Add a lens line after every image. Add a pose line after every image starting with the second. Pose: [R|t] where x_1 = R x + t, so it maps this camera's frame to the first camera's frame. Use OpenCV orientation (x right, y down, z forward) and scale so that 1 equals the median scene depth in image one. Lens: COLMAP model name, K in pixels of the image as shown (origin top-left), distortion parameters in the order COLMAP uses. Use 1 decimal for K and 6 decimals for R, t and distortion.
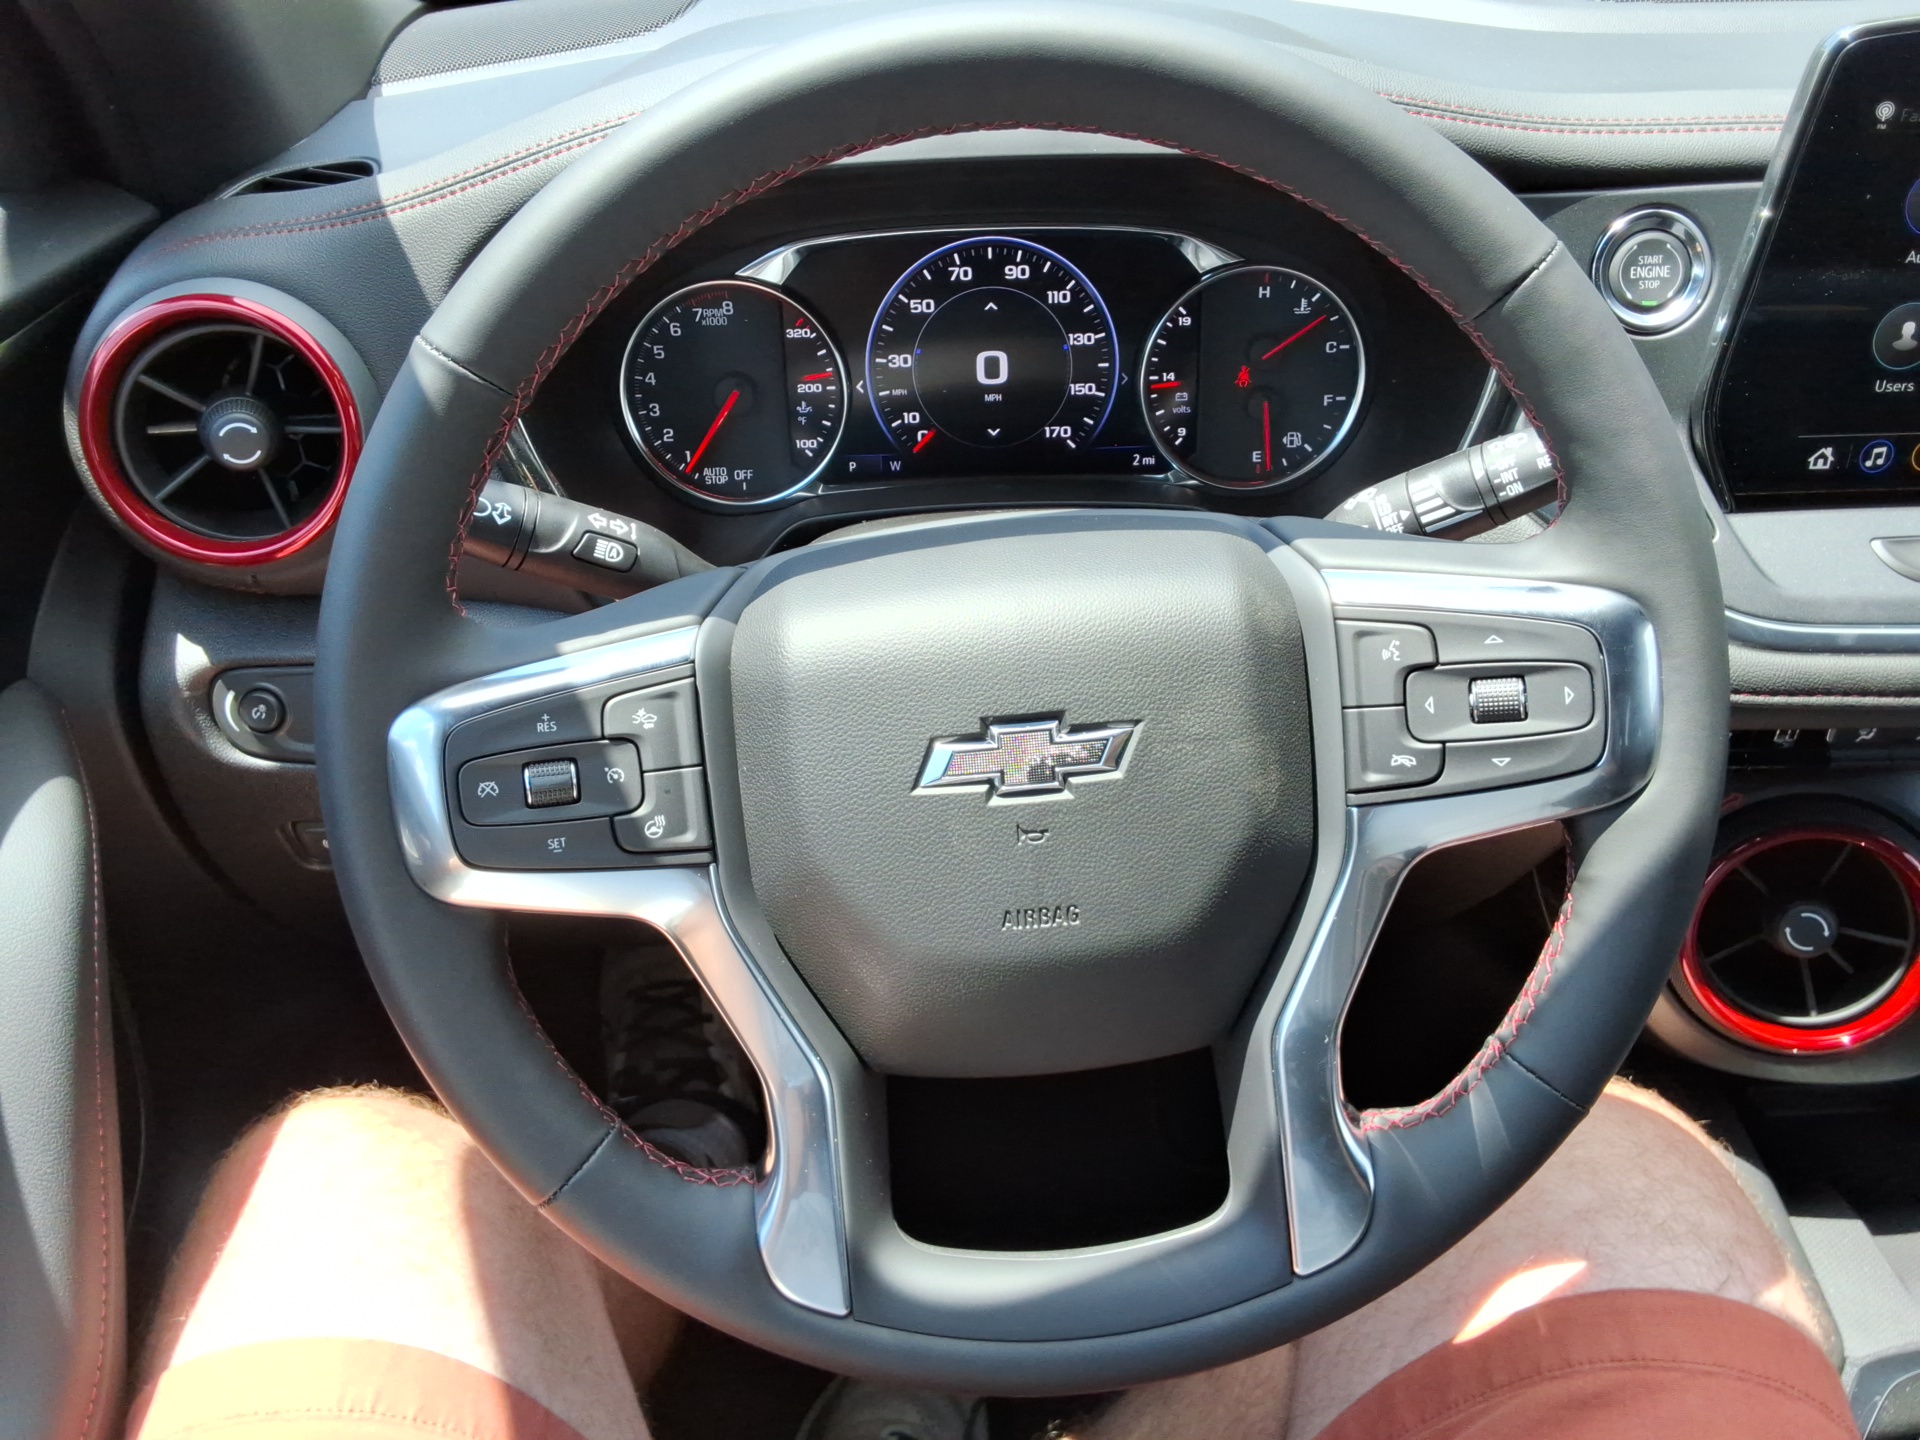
lens RADIAL K [[1578.5, 0, 979.5], [0, 1578.5, 695.1], [0, 0, 1]] dist [0.142310, -0.240111]
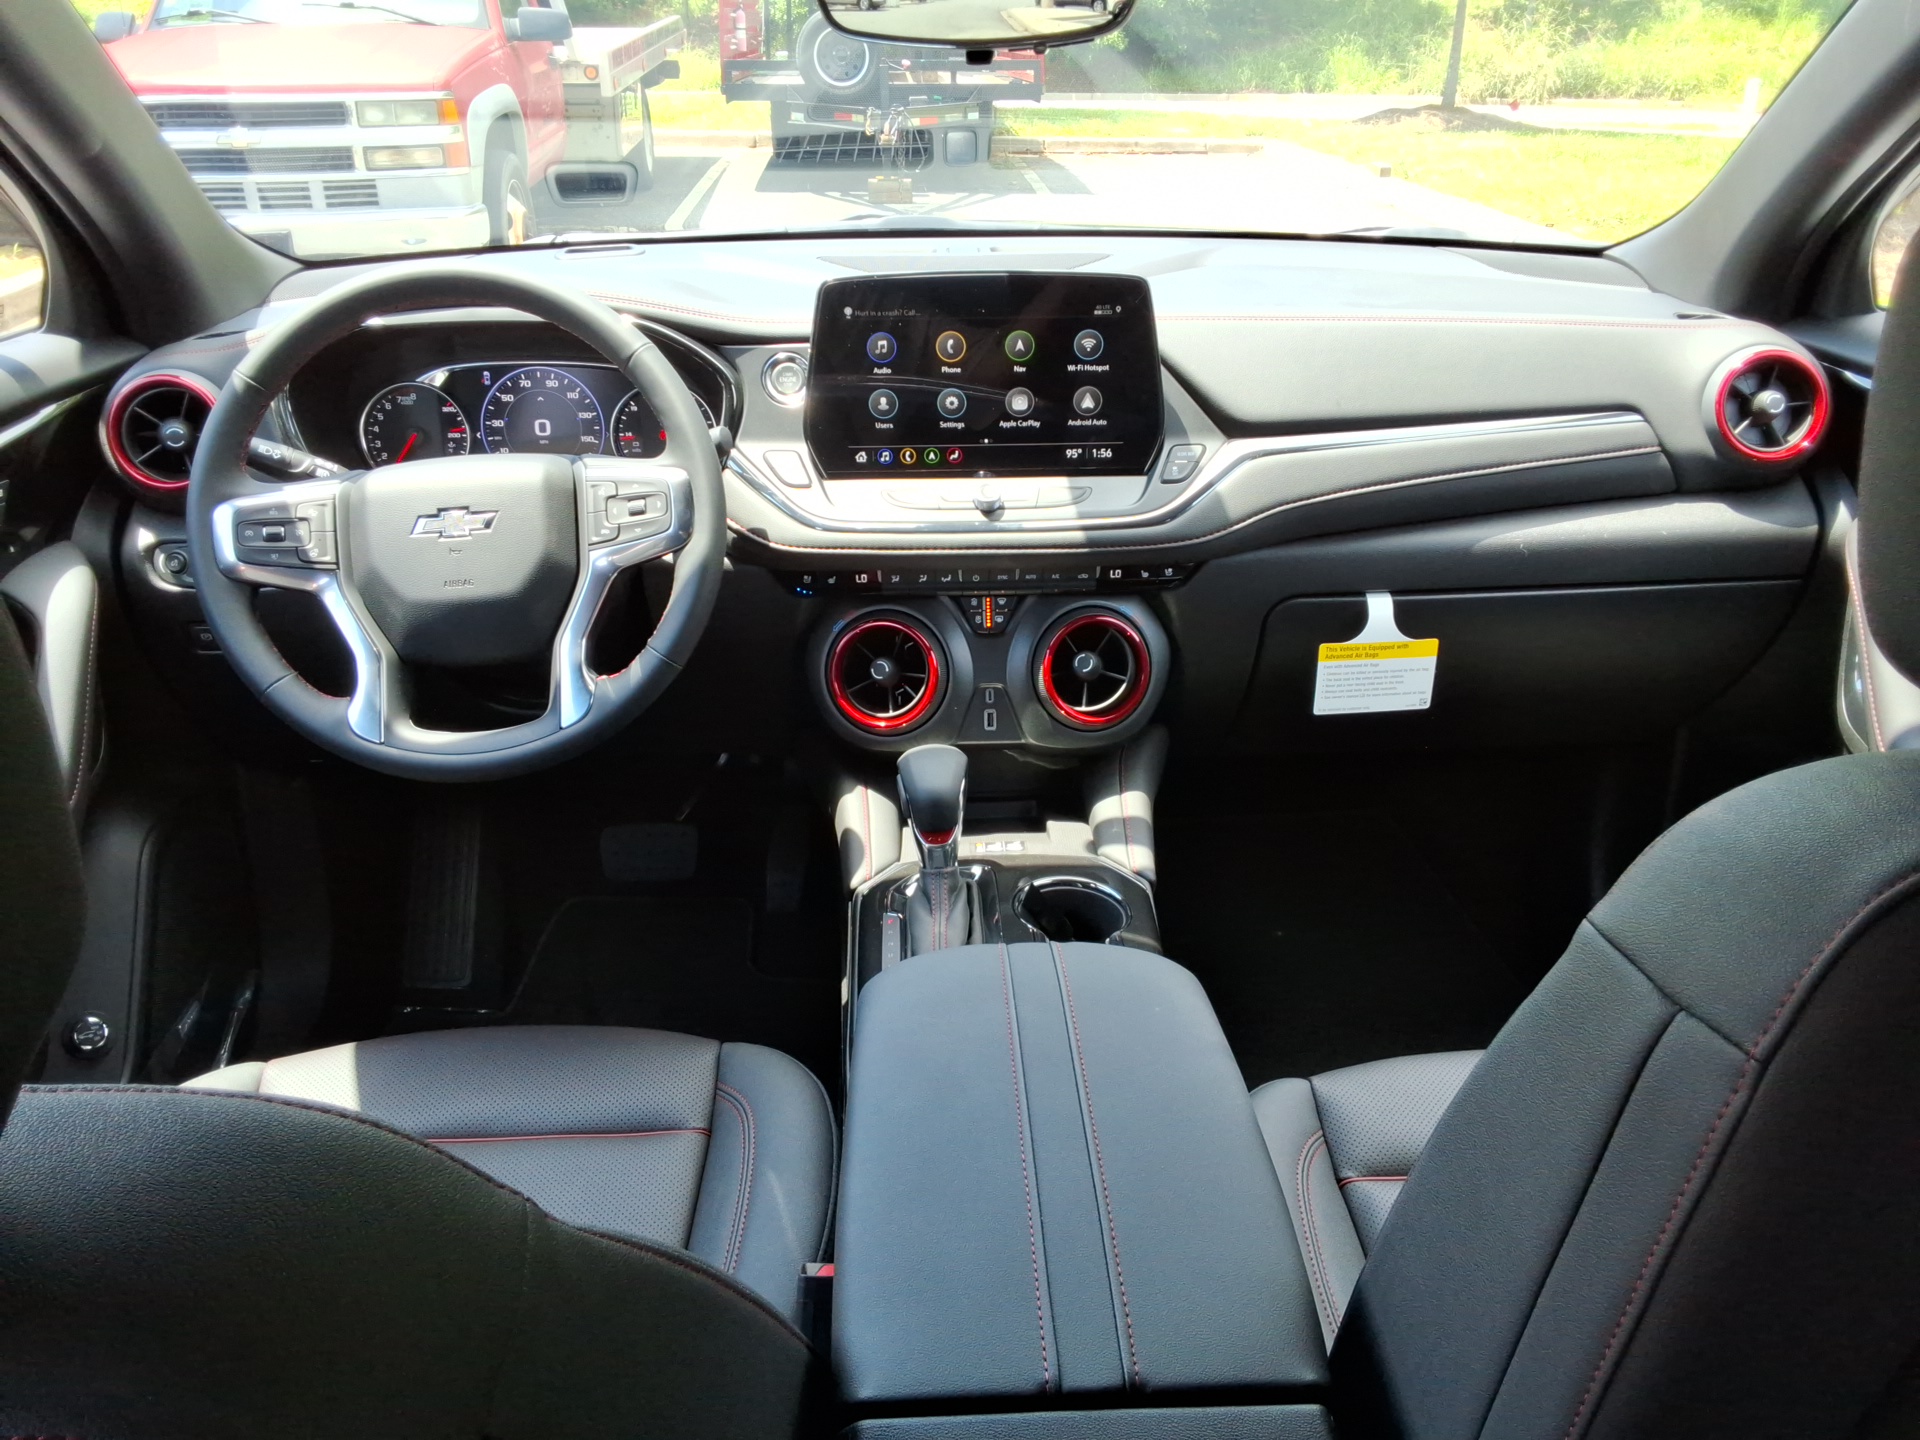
lens RADIAL K [[1558.8, 0, 1003.1], [0, 1558.8, 722.9], [0, 0, 1]] dist [0.135015, -0.232537]
pose [[0.999760, 0.010067, 0.019469, 0.702447], [-0.007019, 0.988558, -0.150680, 0.595108], [-0.020763, 0.150507, 0.988391, -1.240632]]
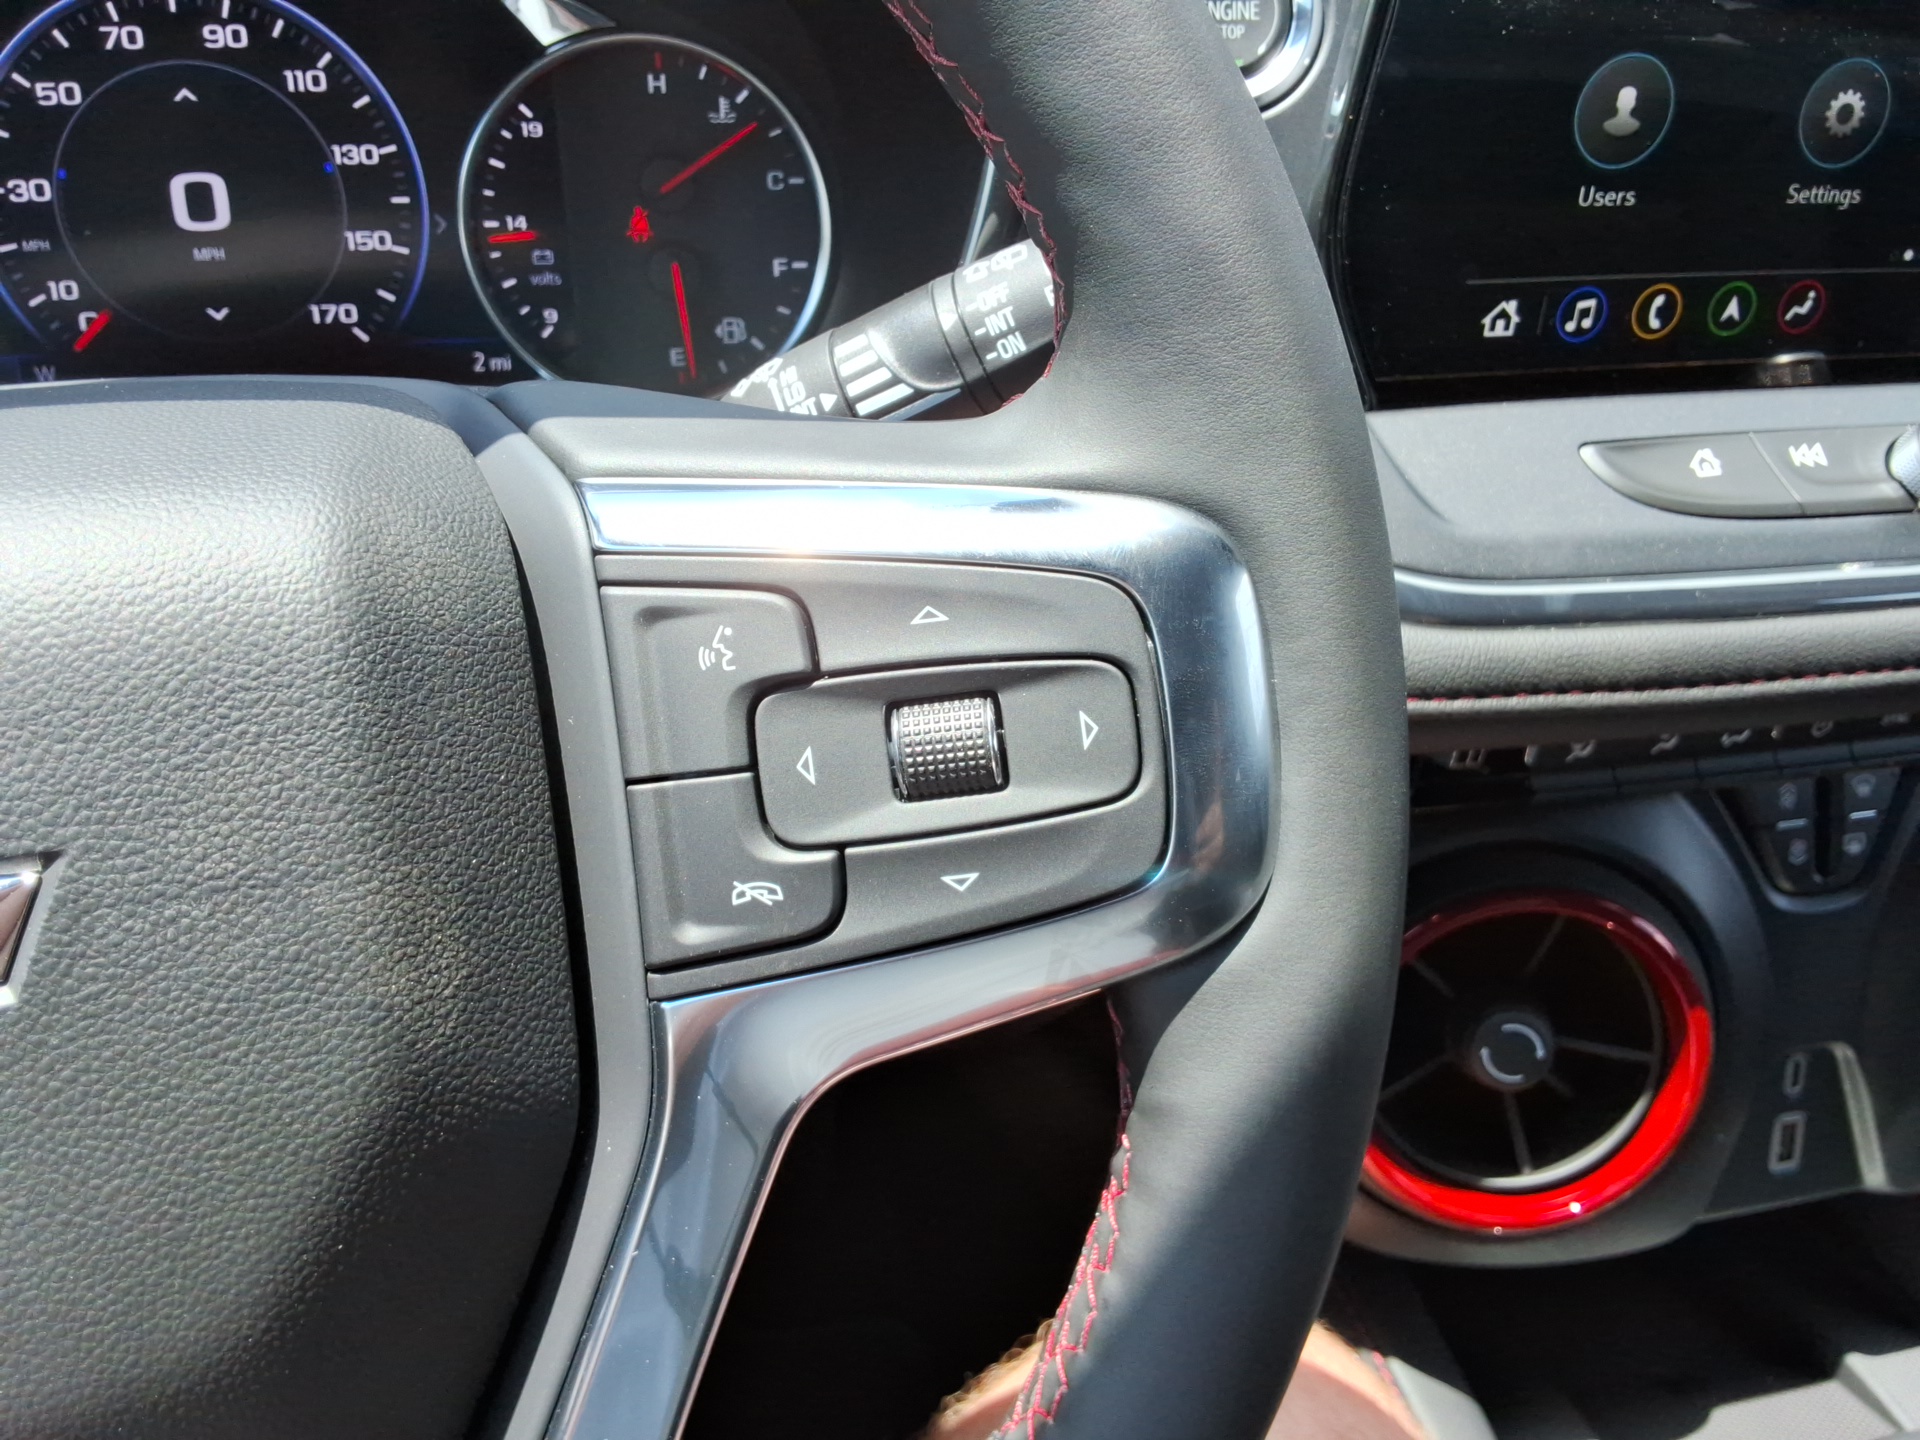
lens RADIAL K [[1578.5, 0, 979.5], [0, 1578.5, 695.1], [0, 0, 1]] dist [0.142310, -0.240111]
pose [[0.977713, -0.050463, 0.203793, 0.190780], [0.052984, 0.998571, -0.006930, -0.006430], [-0.203152, 0.017573, 0.978989, 0.437078]]
